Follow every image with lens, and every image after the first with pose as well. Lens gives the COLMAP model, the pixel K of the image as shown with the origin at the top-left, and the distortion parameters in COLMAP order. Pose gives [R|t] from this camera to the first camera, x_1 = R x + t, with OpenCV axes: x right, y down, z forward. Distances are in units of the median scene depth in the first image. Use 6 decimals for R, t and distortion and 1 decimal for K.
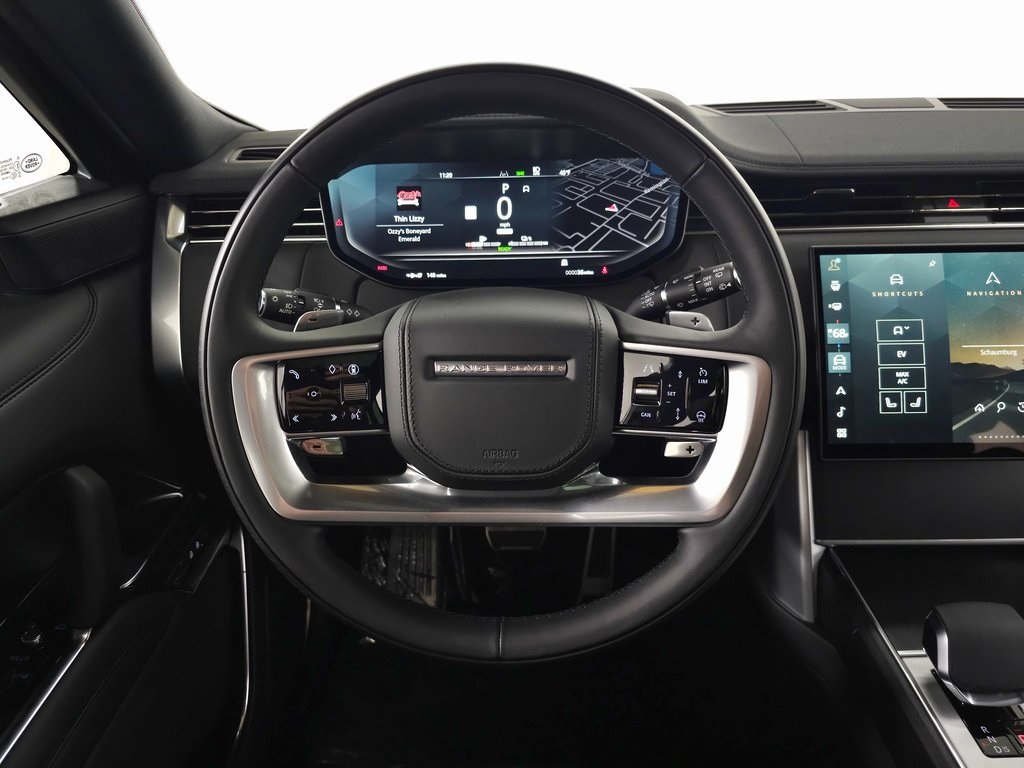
lens RADIAL K [[697.6, 0, 508.3], [0, 697.6, 382.1], [0, 0, 1]] dist [0.049976, -0.064768]
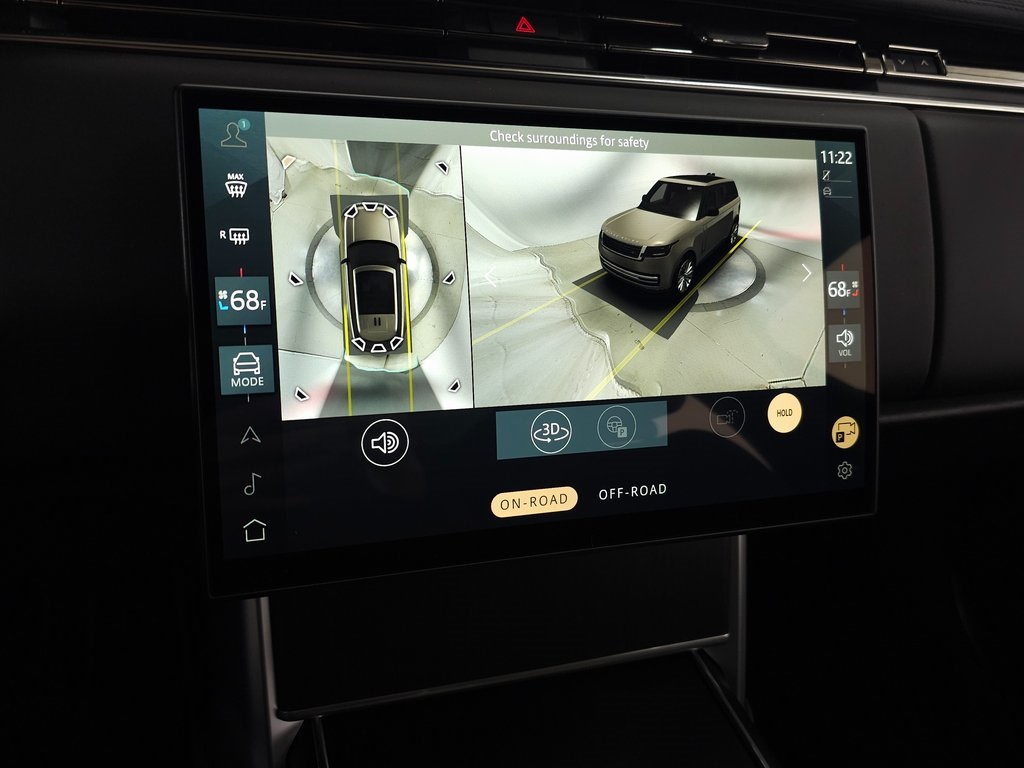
lens RADIAL K [[870.7, 0, 516.8], [0, 870.7, 386.9], [0, 0, 1]] dist [-0.002854, -0.003754]
pose [[0.930057, -0.043621, 0.364817, 0.425510], [0.005618, 0.994500, 0.104589, -0.070723], [-0.367372, -0.095224, 0.925186, 0.446978]]
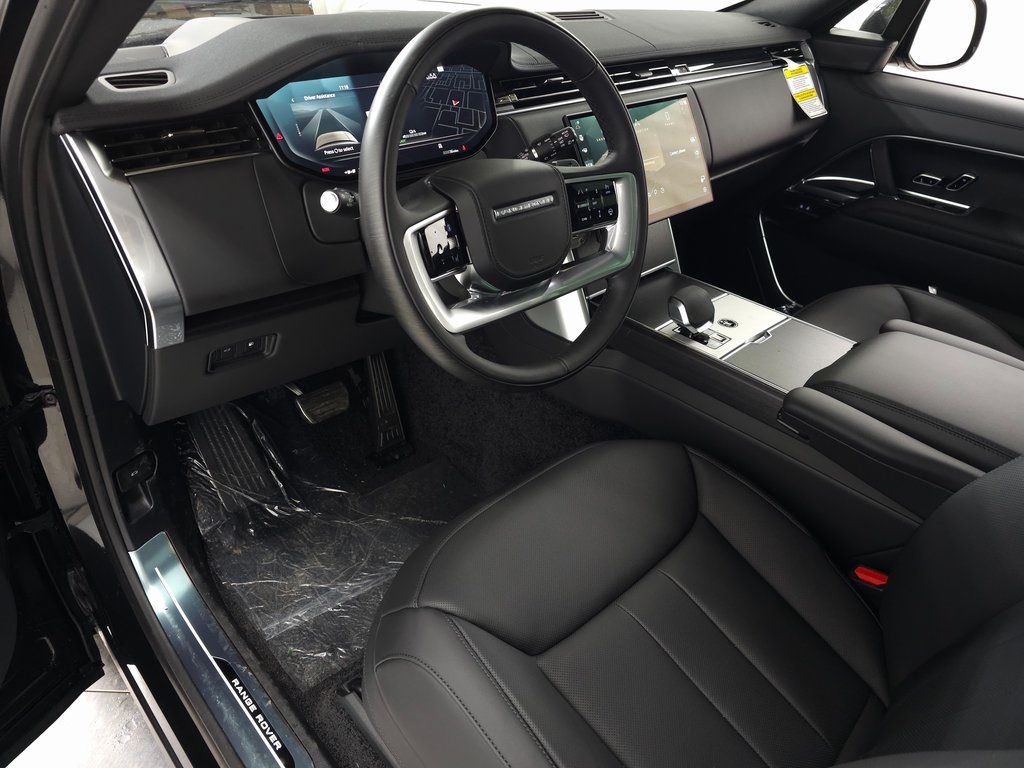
lens RADIAL K [[697.2, 0, 525.0], [0, 697.2, 385.7], [0, 0, 1]] dist [0.051804, -0.045603]
pose [[0.695620, -0.345958, 0.629624, -0.896910], [0.254977, 0.938248, 0.233834, -0.006886], [-0.671640, -0.002120, 0.740875, -0.159932]]
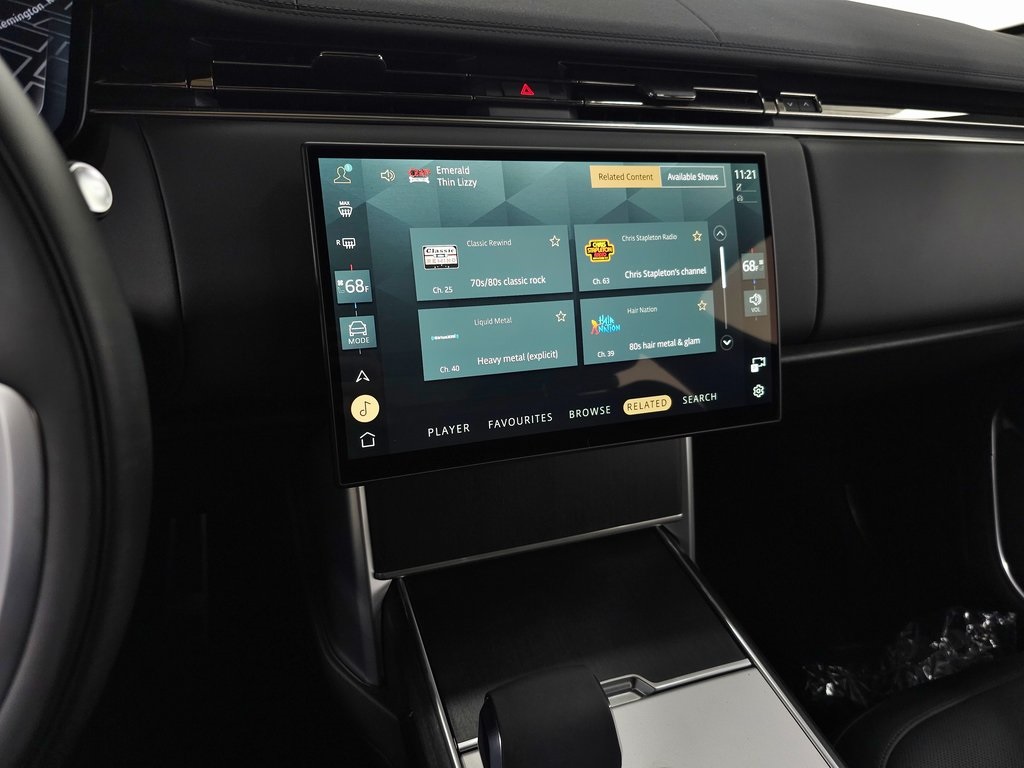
lens RADIAL K [[705.2, 0, 513.2], [0, 705.2, 382.8], [0, 0, 1]] dist [-0.001307, -0.002660]
pose [[0.920190, -0.090829, 0.380790, 0.349167], [0.044710, 0.990731, 0.128273, -0.057610], [-0.388911, -0.101010, 0.915721, 0.352204]]
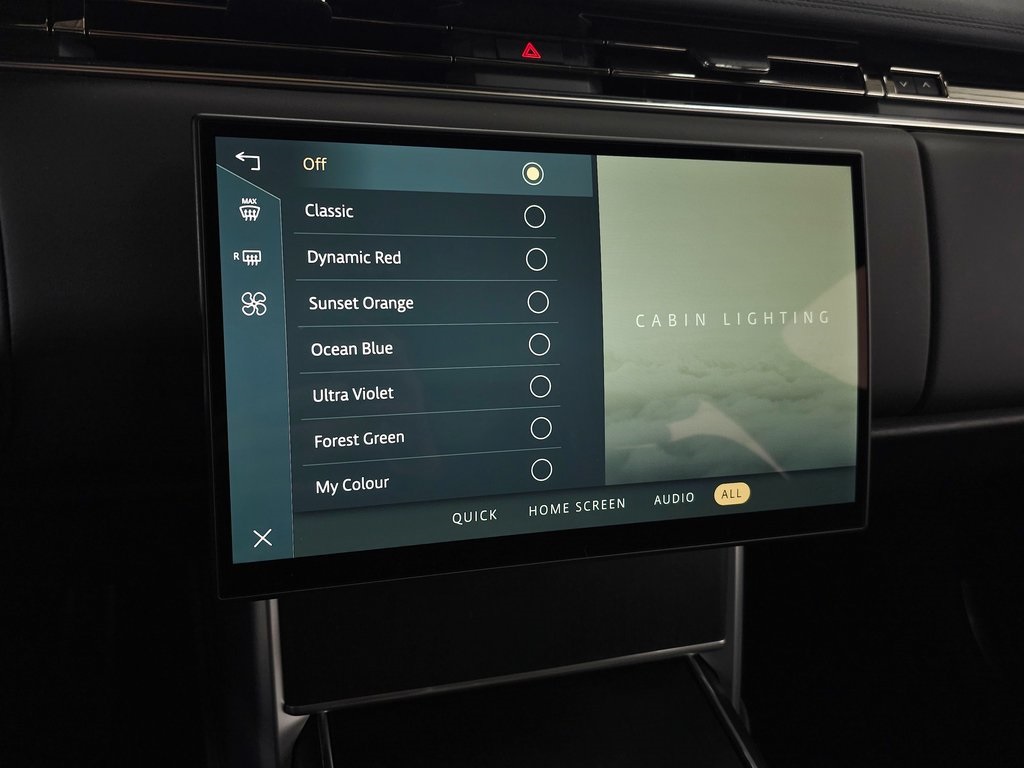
lens RADIAL K [[870.3, 0, 517.4], [0, 870.3, 380.6], [0, 0, 1]] dist [-0.003262, 0.000002]
pose [[0.939246, -0.029491, 0.341976, 0.432262], [-0.007147, 0.994406, 0.105383, -0.088675], [-0.343171, -0.101424, 0.933781, 0.419867]]
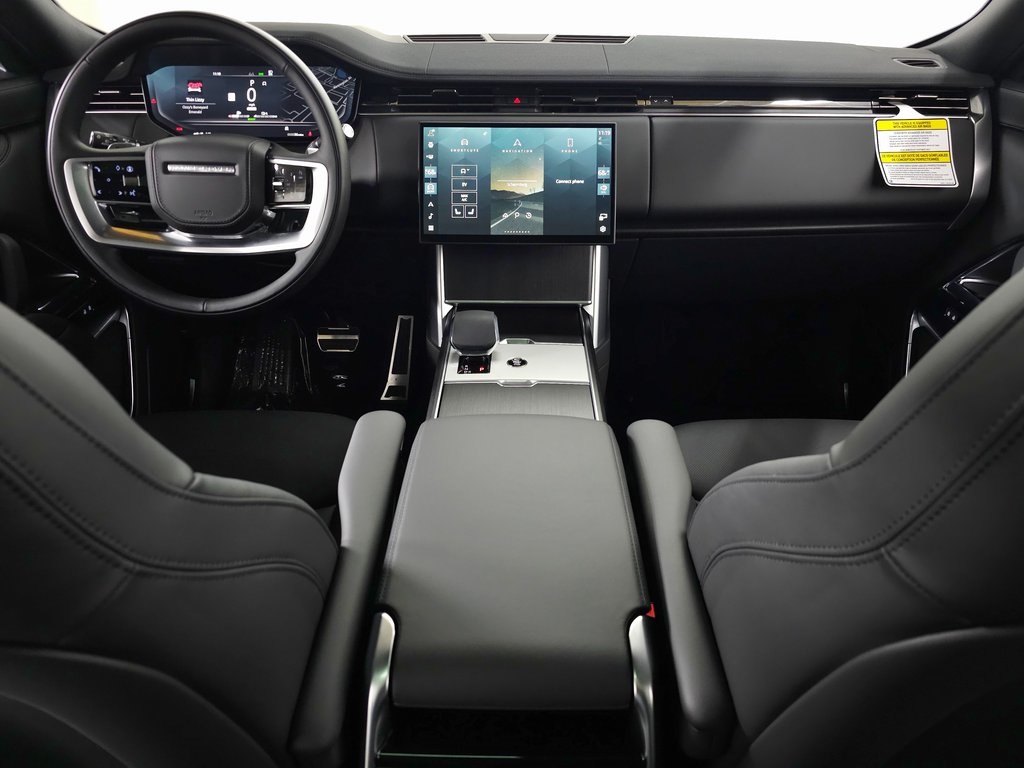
lens RADIAL K [[697.2, 0, 525.0], [0, 697.2, 385.7], [0, 0, 1]] dist [0.051804, -0.045603]
pose [[0.999673, 0.016833, 0.019228, 0.679727], [-0.018612, 0.995164, 0.096449, 0.295782], [-0.017512, -0.096776, 0.995152, -0.839198]]
